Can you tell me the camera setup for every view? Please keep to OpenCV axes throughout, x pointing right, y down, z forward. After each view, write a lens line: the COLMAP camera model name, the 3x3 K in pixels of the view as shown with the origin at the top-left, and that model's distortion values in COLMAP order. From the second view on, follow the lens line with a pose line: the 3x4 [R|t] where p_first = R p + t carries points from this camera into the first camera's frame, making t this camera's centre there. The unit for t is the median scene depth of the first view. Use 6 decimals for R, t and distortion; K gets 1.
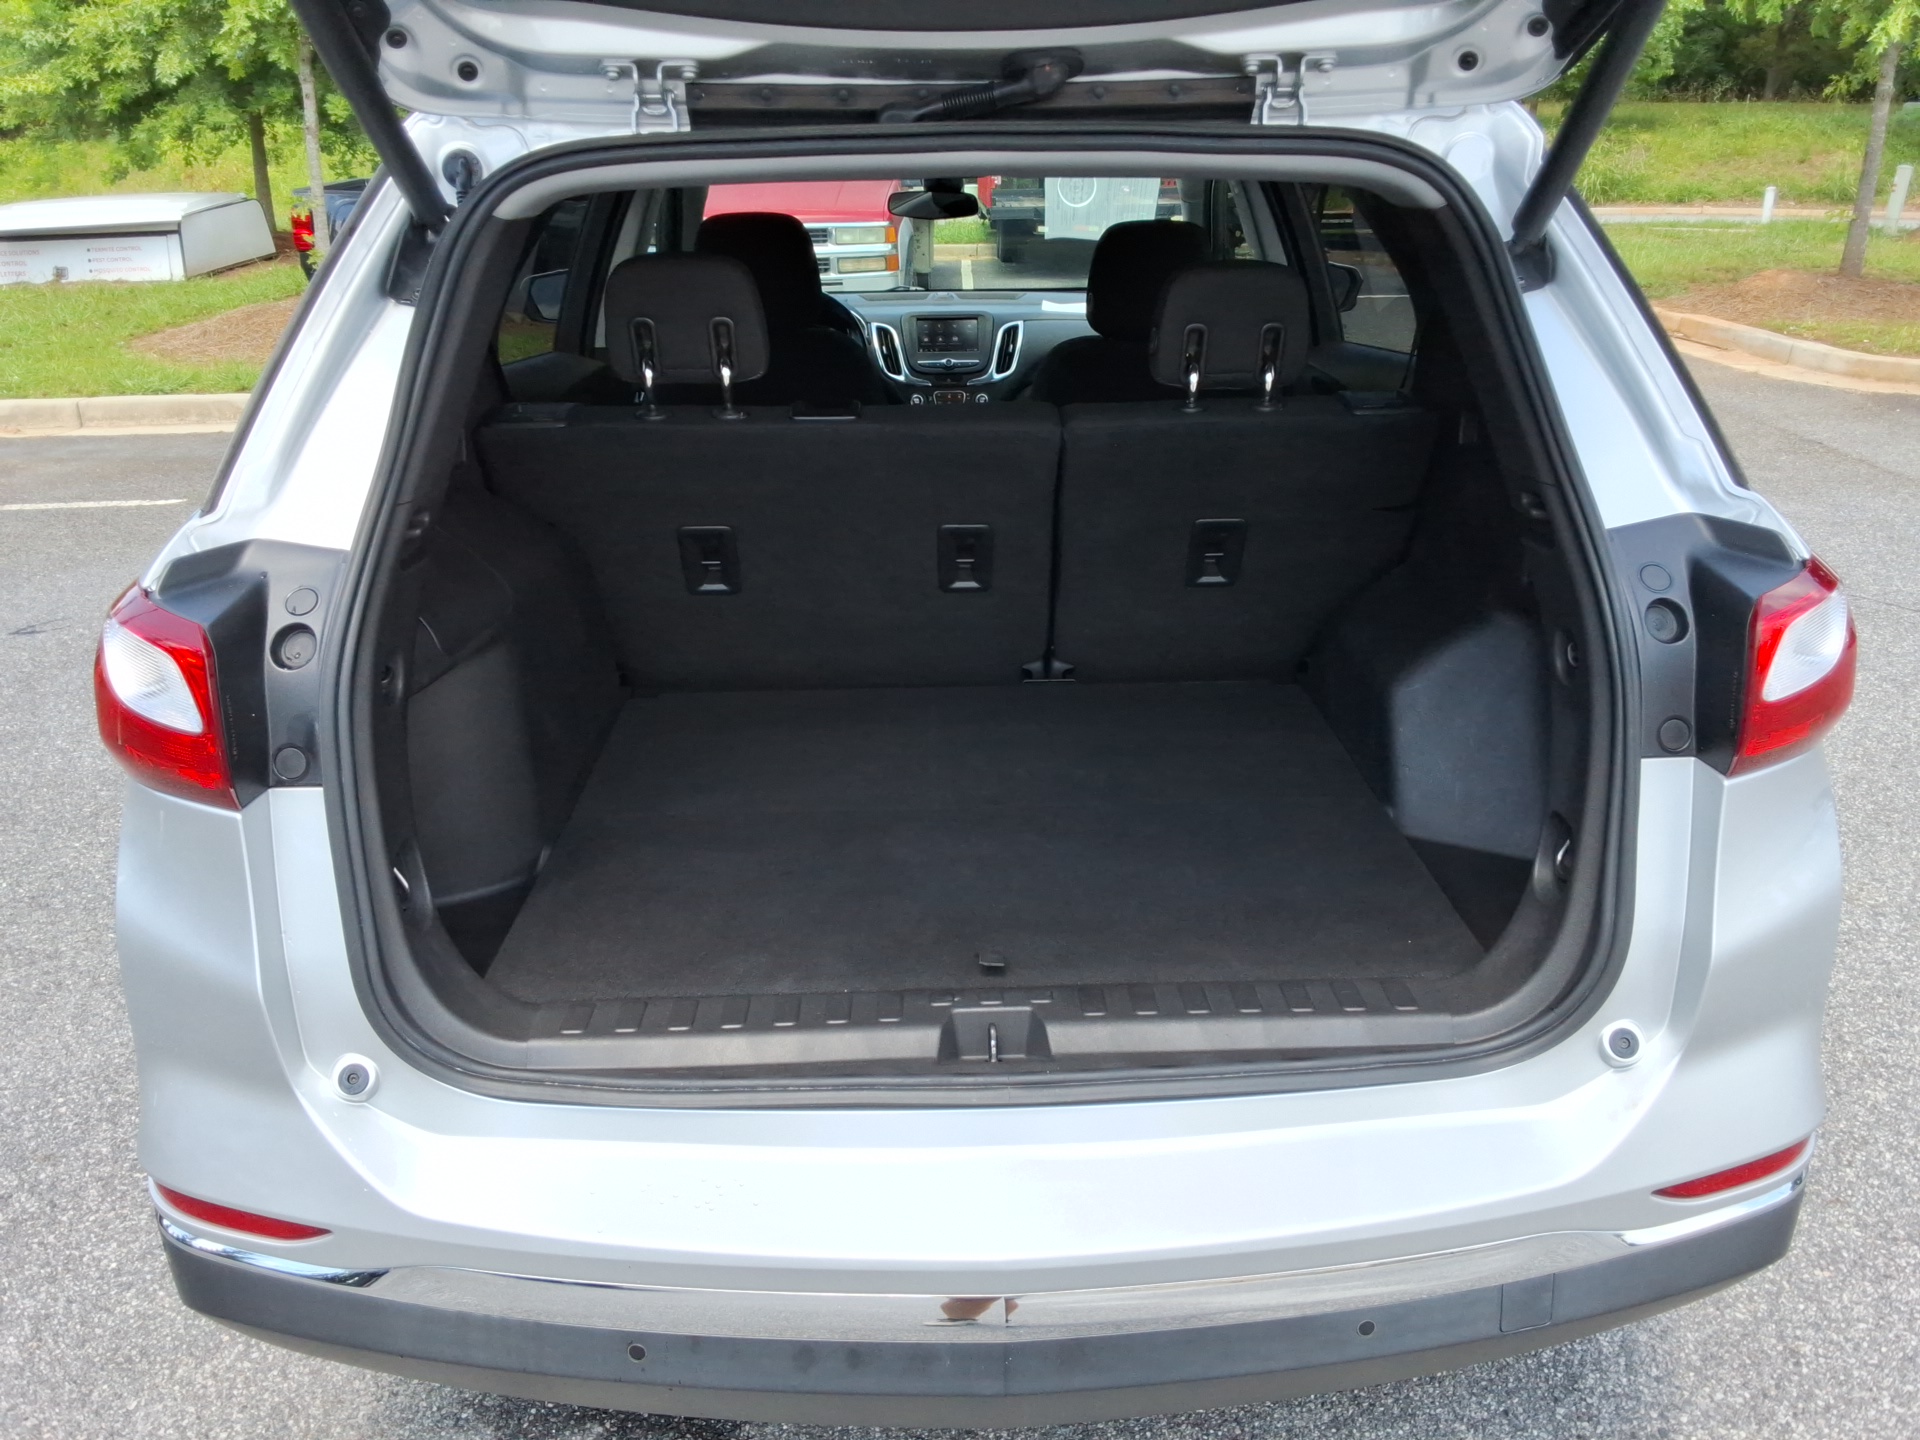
lens RADIAL K [[1548.0, 0, 974.3], [0, 1548.0, 718.5], [0, 0, 1]] dist [0.094514, -0.143595]
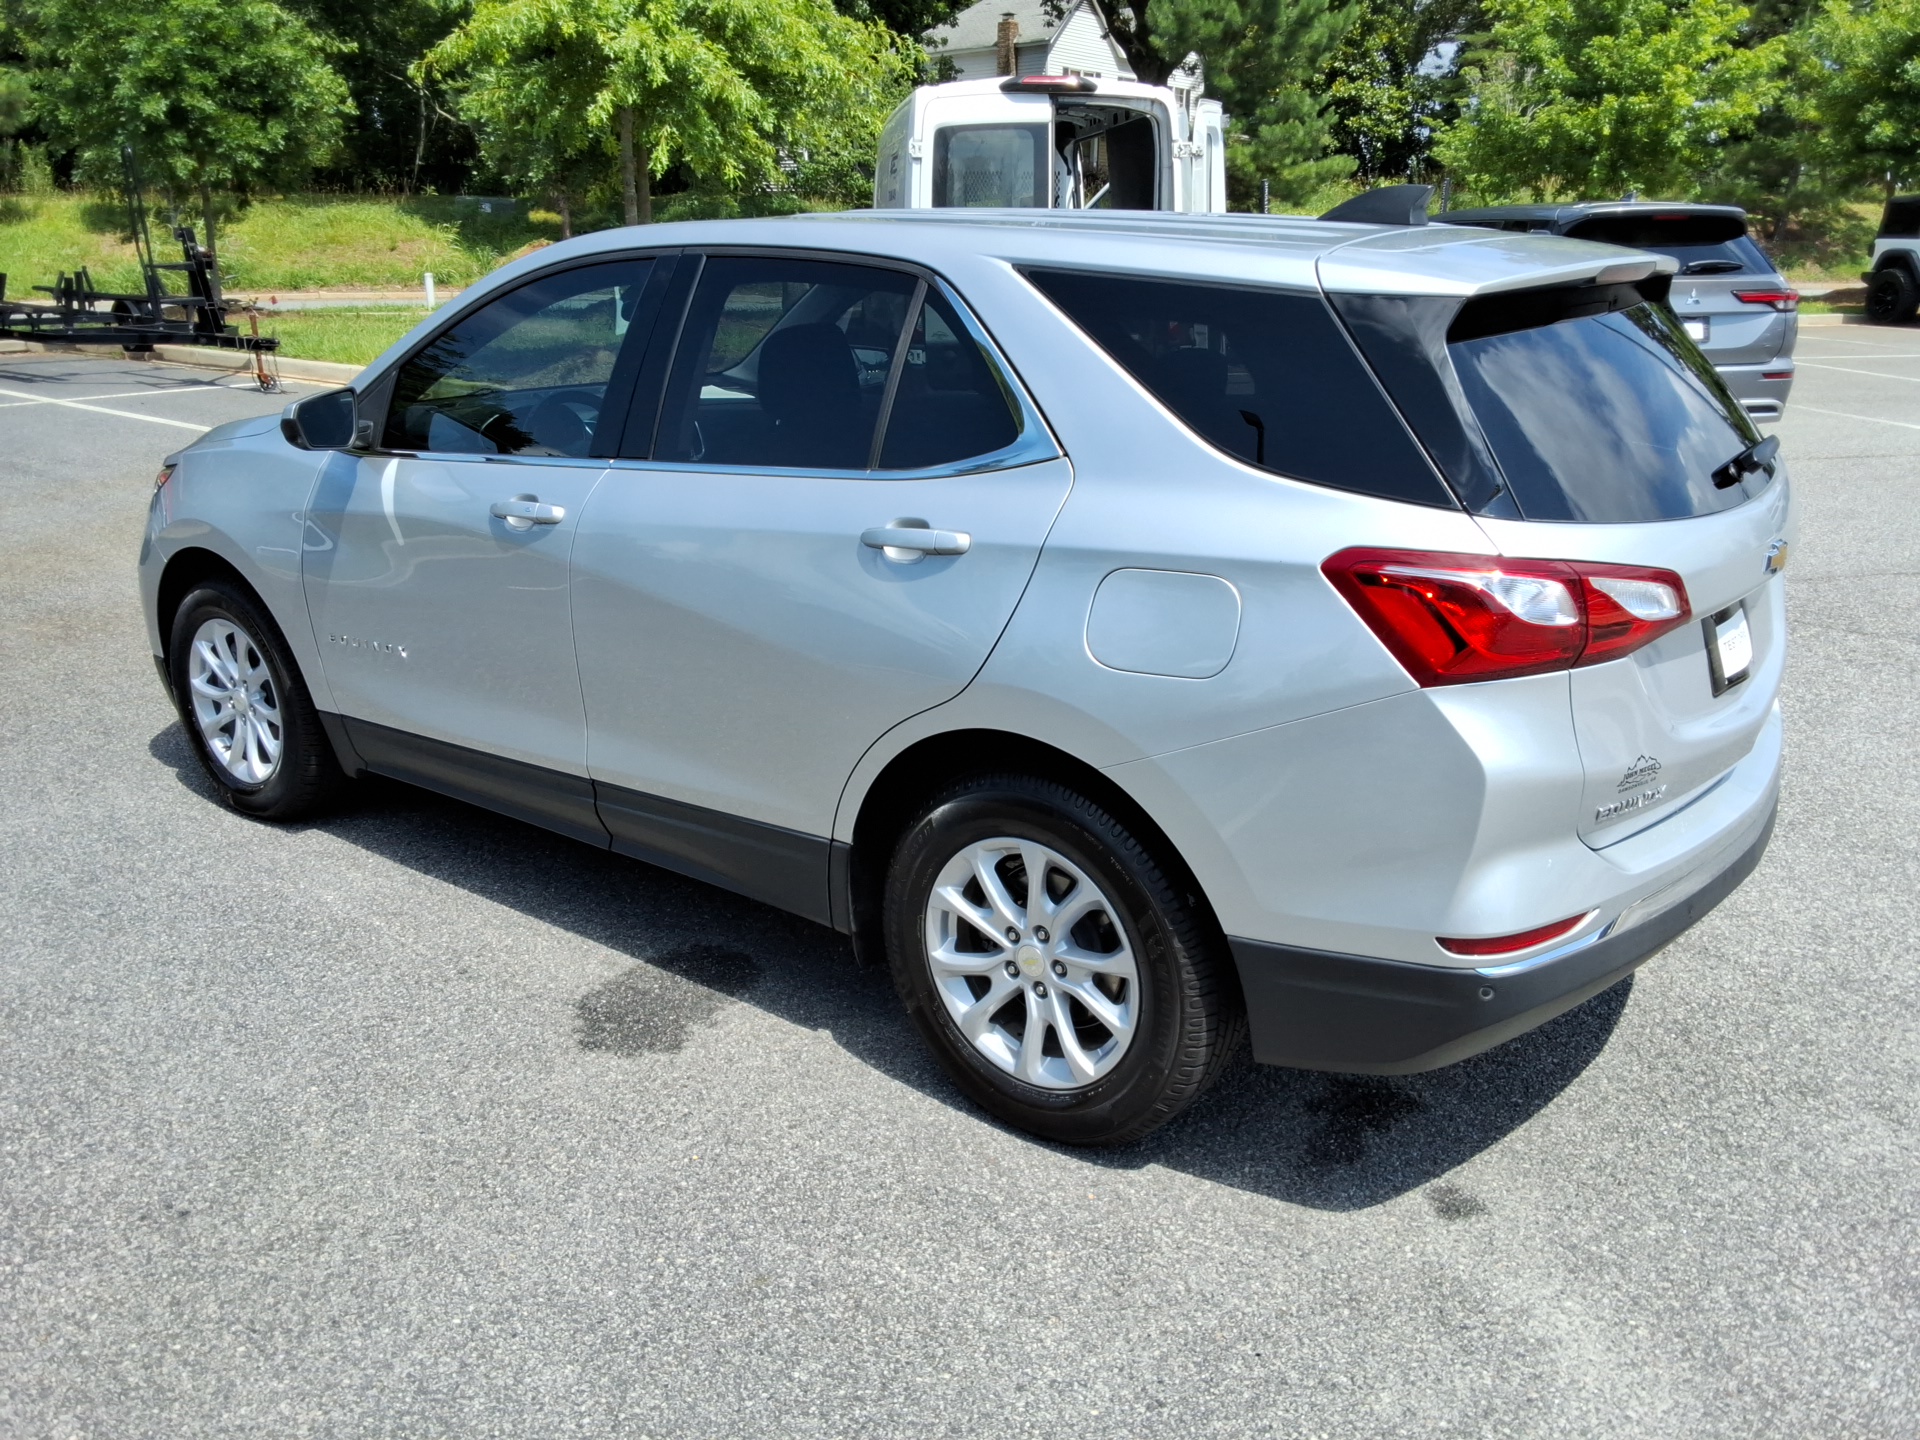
lens RADIAL K [[1548.0, 0, 971.6], [0, 1548.0, 709.1], [0, 0, 1]] dist [0.094514, -0.143595]
pose [[0.635265, -0.224264, 0.739015, -0.707167], [0.263661, 0.962396, 0.065406, -0.060044], [-0.725893, 0.153299, 0.670506, 0.110076]]
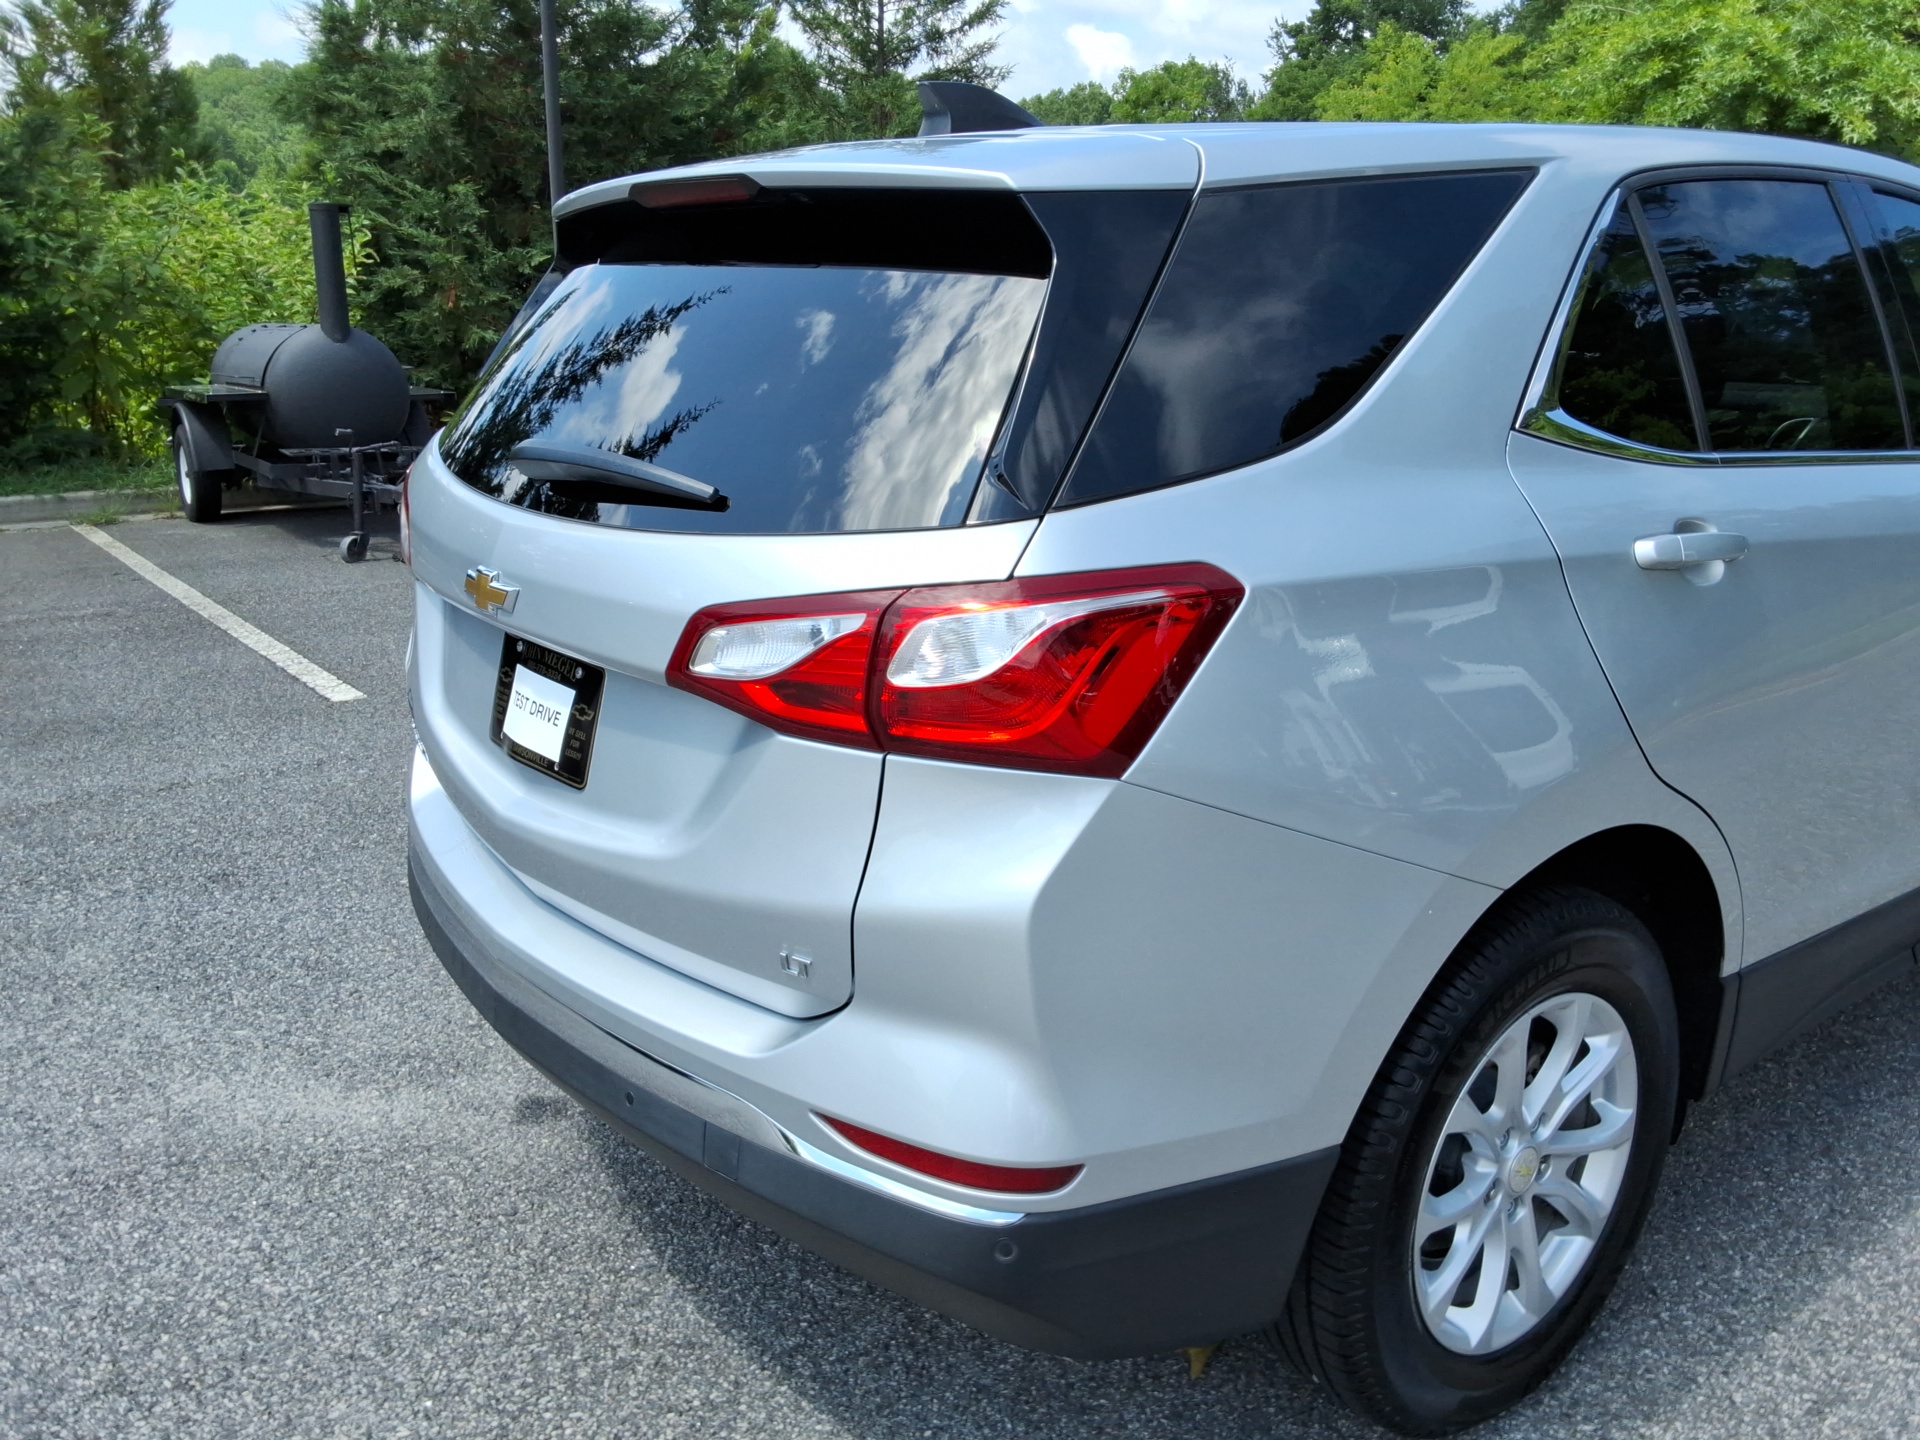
lens RADIAL K [[1548.0, 0, 991.8], [0, 1548.0, 701.2], [0, 0, 1]] dist [0.094514, -0.143595]
pose [[0.592528, 0.220957, -0.774654, 0.456388], [-0.279393, 0.958323, 0.059639, -0.027386], [0.755546, 0.181095, 0.629567, 0.125001]]
